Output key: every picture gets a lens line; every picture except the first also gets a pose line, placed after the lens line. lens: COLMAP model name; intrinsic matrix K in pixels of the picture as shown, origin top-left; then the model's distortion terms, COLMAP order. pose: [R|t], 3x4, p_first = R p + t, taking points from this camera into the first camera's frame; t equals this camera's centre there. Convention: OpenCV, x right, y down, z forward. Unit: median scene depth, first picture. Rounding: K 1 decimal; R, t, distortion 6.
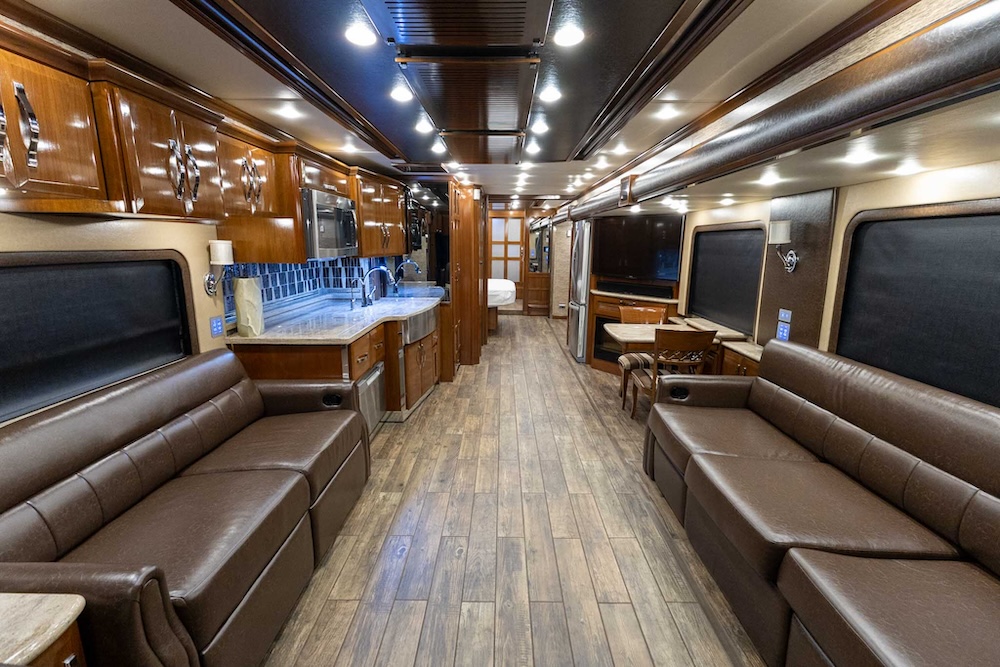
lens RADIAL K [[459.6, 0, 495.0], [0, 459.6, 332.9], [0, 0, 1]] dist [0.036047, -0.012175]
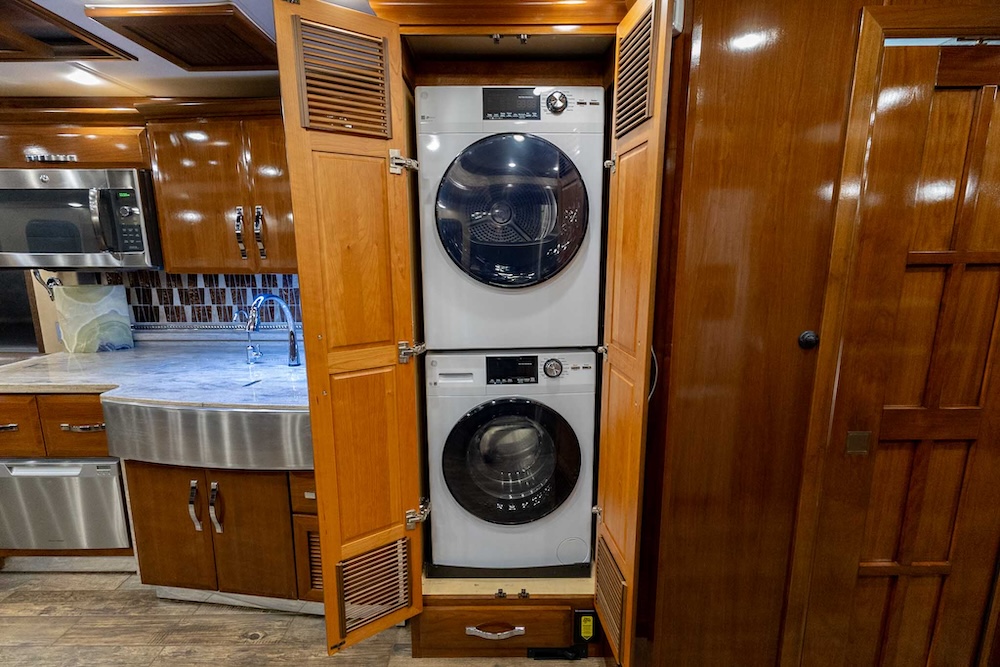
lens RADIAL K [[459.6, 0, 495.0], [0, 459.6, 332.9], [0, 0, 1]] dist [0.036047, -0.012175]
pose [[0.010328, 0.179007, -0.983794, 0.288253], [-0.192623, 0.965776, 0.173706, -0.276078], [0.981218, 0.187707, 0.044456, 1.429135]]
